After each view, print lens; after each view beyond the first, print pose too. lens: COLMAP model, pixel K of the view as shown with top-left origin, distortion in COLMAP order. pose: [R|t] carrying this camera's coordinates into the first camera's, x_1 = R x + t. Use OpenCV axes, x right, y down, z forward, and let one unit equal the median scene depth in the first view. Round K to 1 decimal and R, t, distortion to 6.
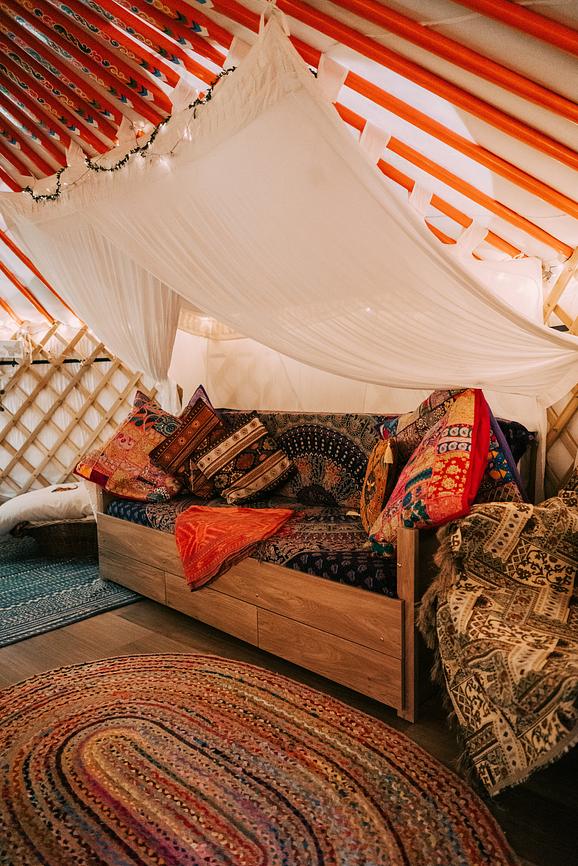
lens RADIAL K [[604.9, 0, 312.2], [0, 604.9, 432.1], [0, 0, 1]] dist [-0.008644, -0.000764]
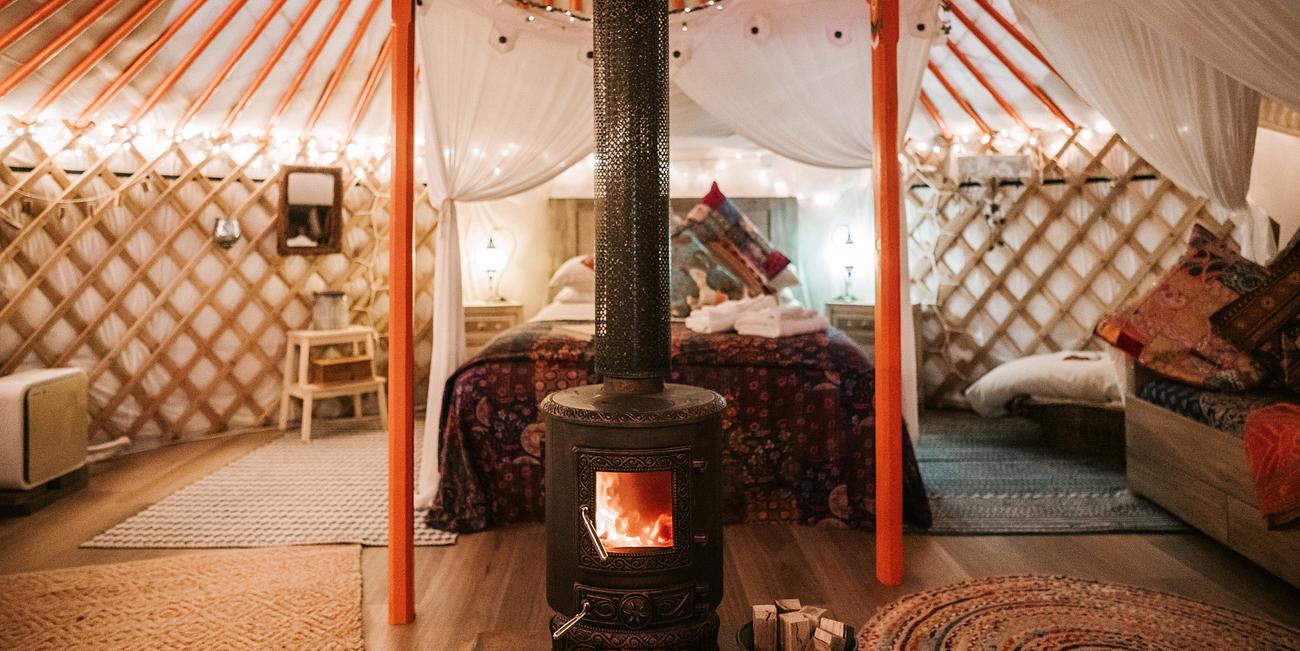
lens RADIAL K [[885.7, 0, 648.9], [0, 885.7, 186.8], [0, 0, 1]] dist [-0.003587, 0.001052]
pose [[0.659005, -0.010189, -0.752070, 0.050065], [-0.069204, 0.994845, -0.074118, 0.006196], [0.748948, 0.100891, 0.654902, -0.105364]]
